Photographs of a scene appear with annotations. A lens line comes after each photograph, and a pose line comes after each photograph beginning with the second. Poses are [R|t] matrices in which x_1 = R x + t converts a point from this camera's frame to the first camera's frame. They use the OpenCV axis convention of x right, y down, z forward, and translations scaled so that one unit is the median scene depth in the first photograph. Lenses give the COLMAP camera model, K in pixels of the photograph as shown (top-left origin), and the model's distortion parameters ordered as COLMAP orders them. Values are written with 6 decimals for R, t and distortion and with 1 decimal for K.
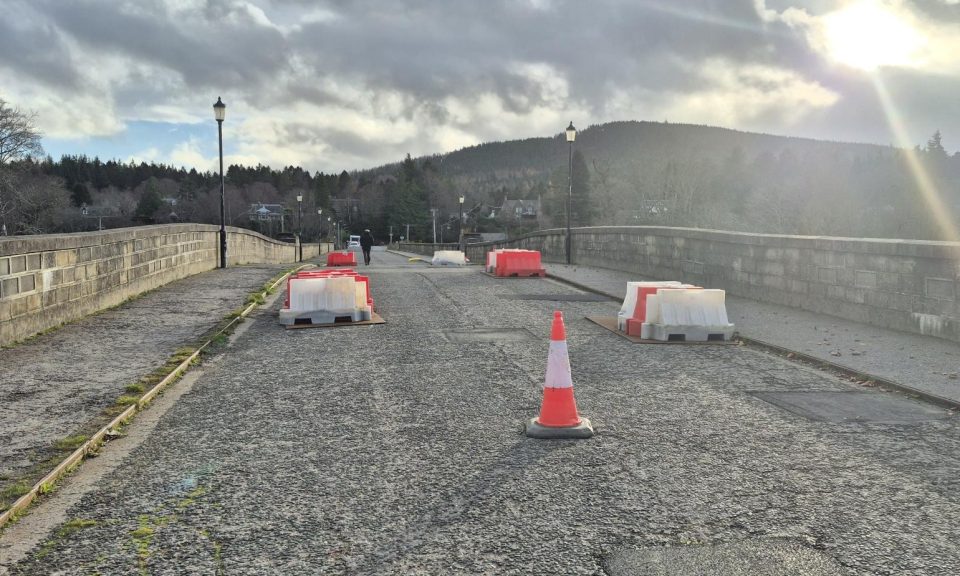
lens RADIAL K [[730.4, 0, 521.5], [0, 730.4, 286.3], [0, 0, 1]] dist [0.001061, 0.000308]
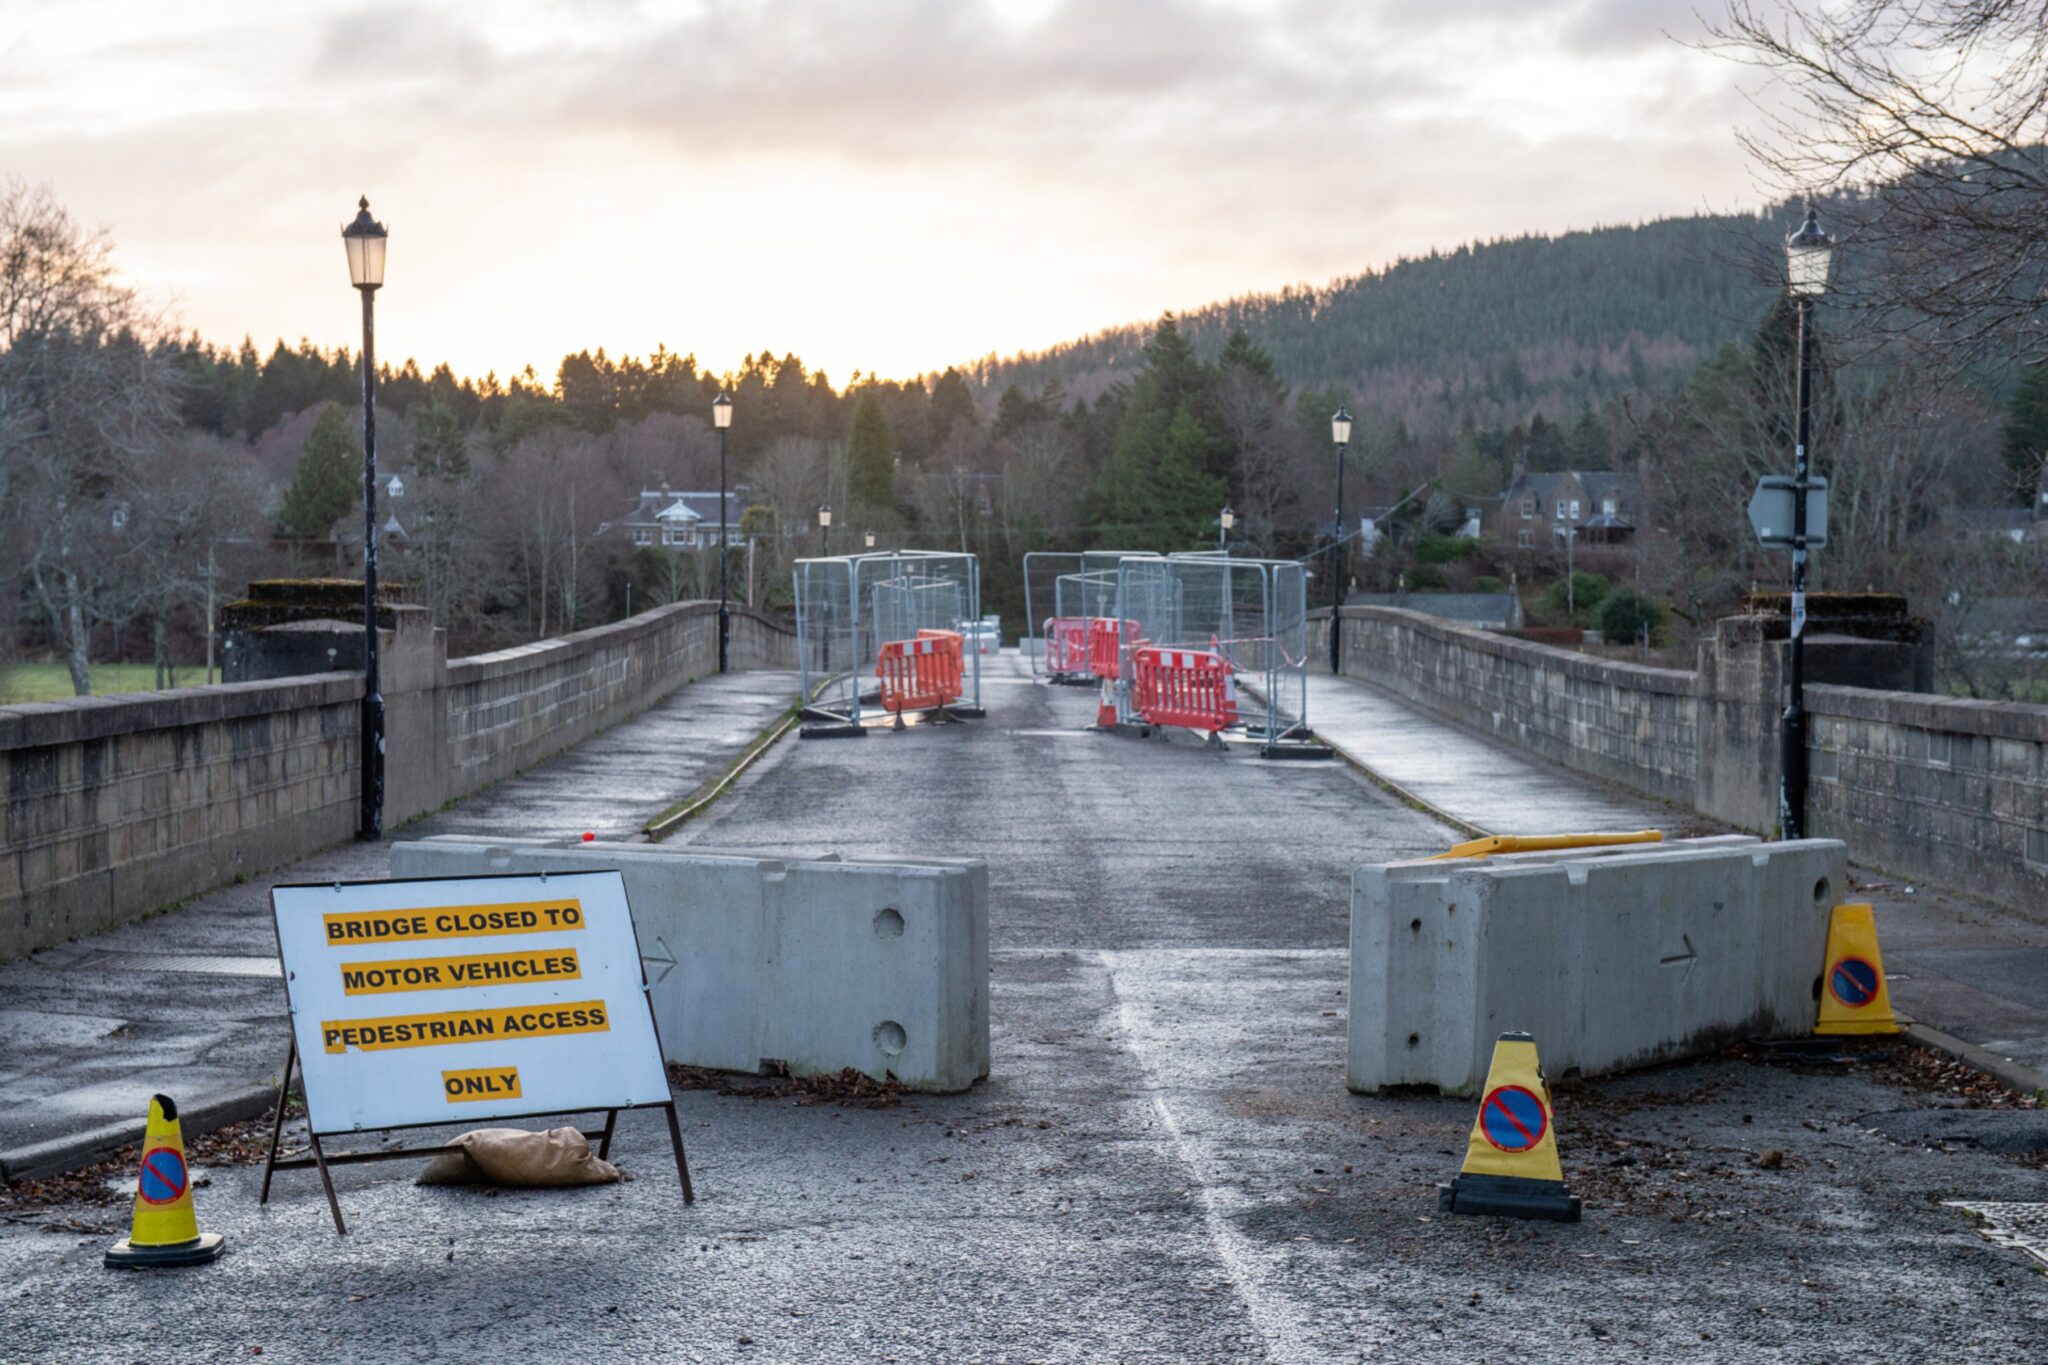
lens RADIAL K [[3811.9, 0, 1006.1], [0, 3811.9, 678.5], [0, 0, 1]] dist [0.133440, 0.001266]
pose [[0.974325, 0.010078, -0.224922, 0.112280], [-0.020167, 0.998889, -0.042603, 0.023351], [0.224243, 0.046045, 0.973445, -0.428384]]
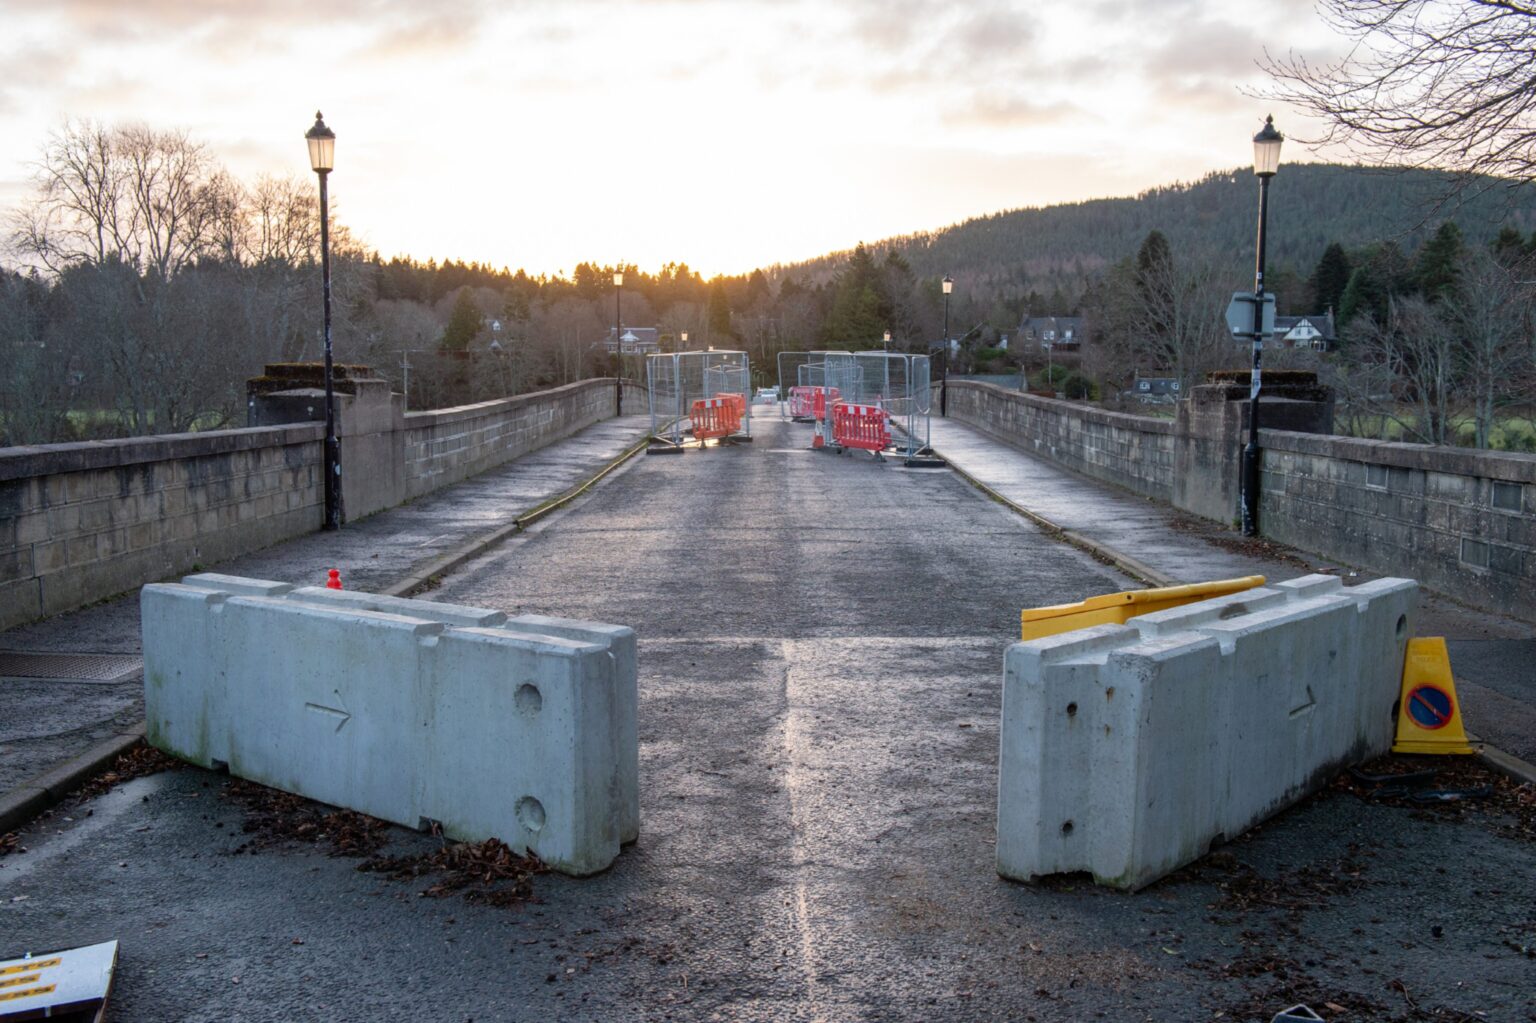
lens RADIAL K [[1630.0, 0, 768.0], [0, 1630.0, 511.5], [0, 0, 1]] dist [0.008691, 0.015613]
pose [[0.970676, 0.023414, -0.239247, 0.091305], [-0.019685, 0.999645, 0.017965, 0.015745], [0.239583, -0.012729, 0.970793, -0.301147]]
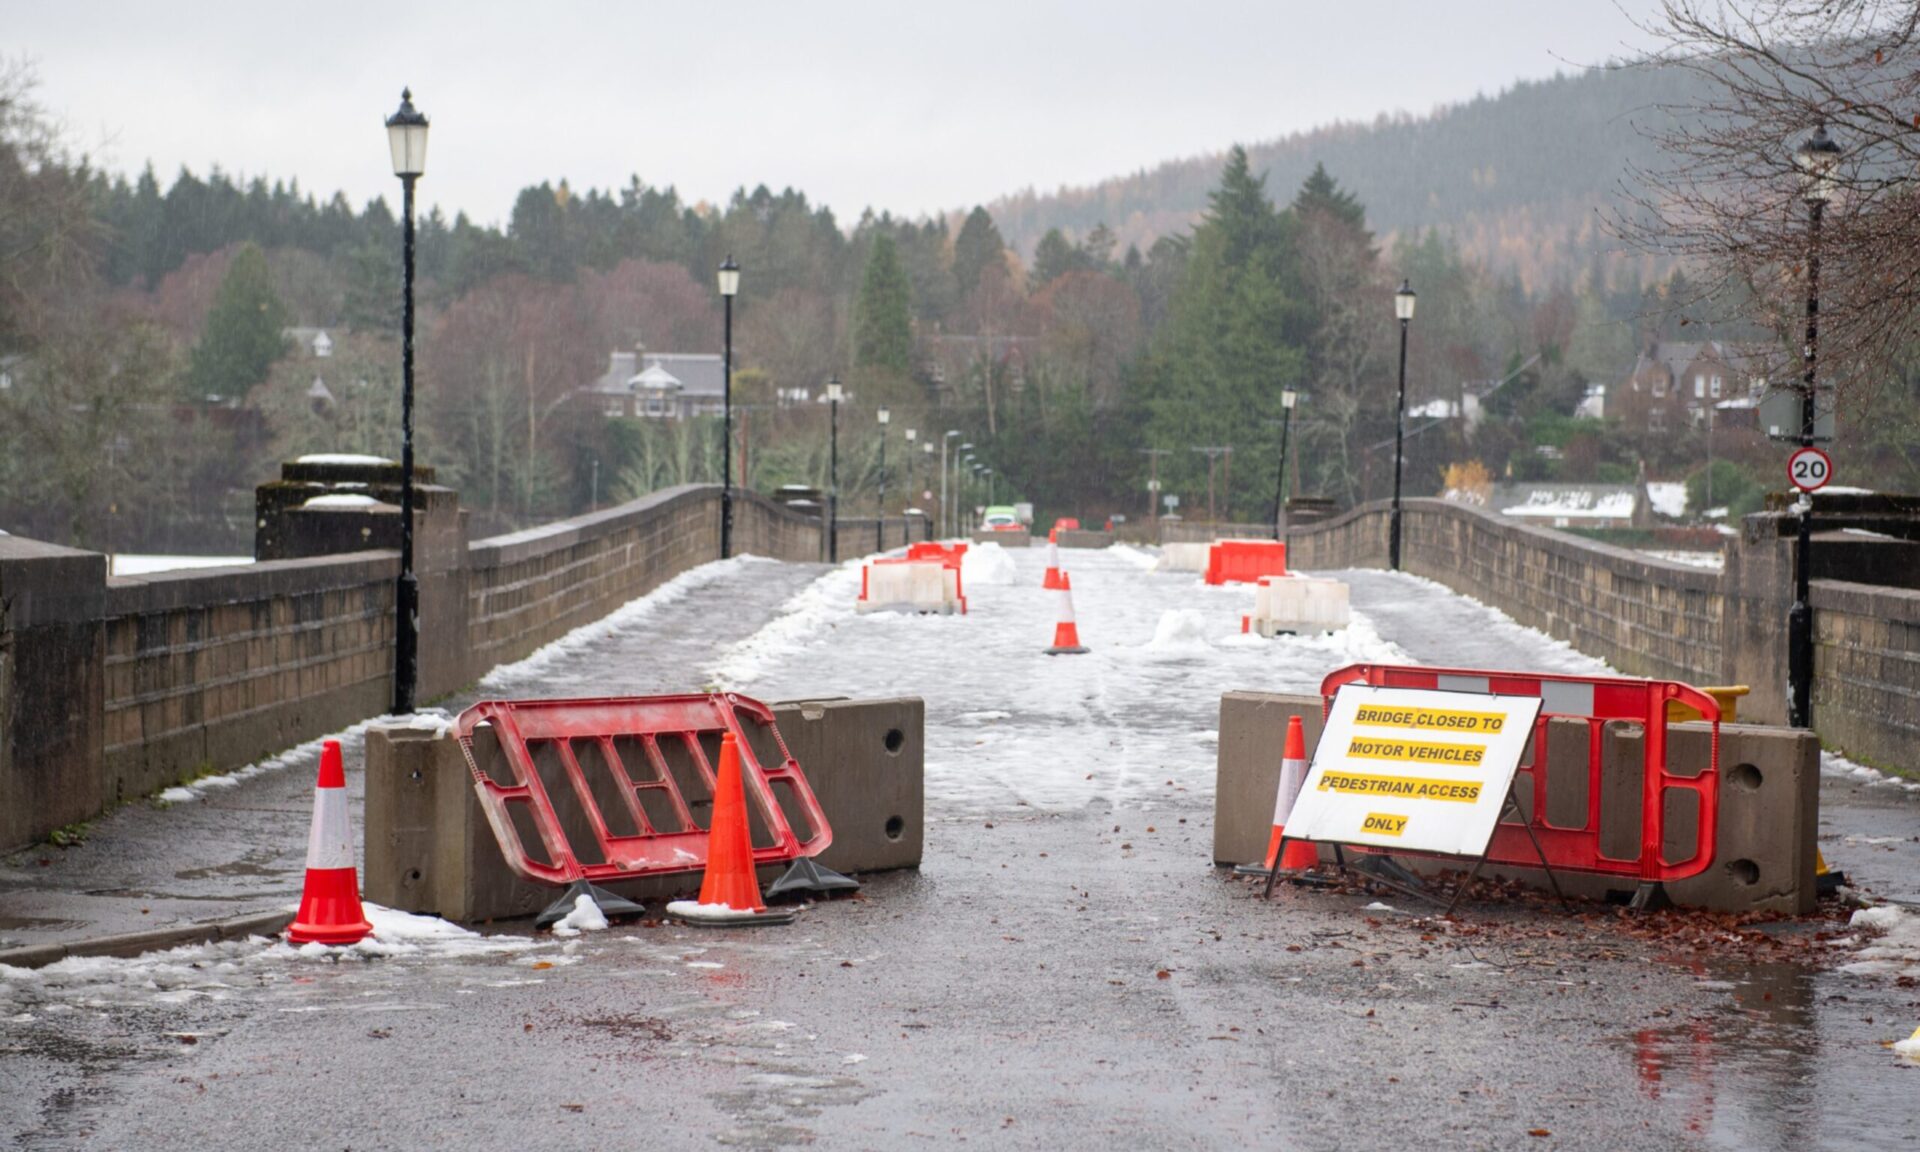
lens RADIAL K [[4879.9, 0, 960.0], [0, 4879.9, 576.0], [0, 0, 1]] dist [0.048923, 0.098416]
pose [[0.970070, 0.021271, -0.241894, 0.139721], [-0.032819, 0.998501, -0.043808, 0.030082], [0.240599, 0.050436, 0.969313, -0.539066]]
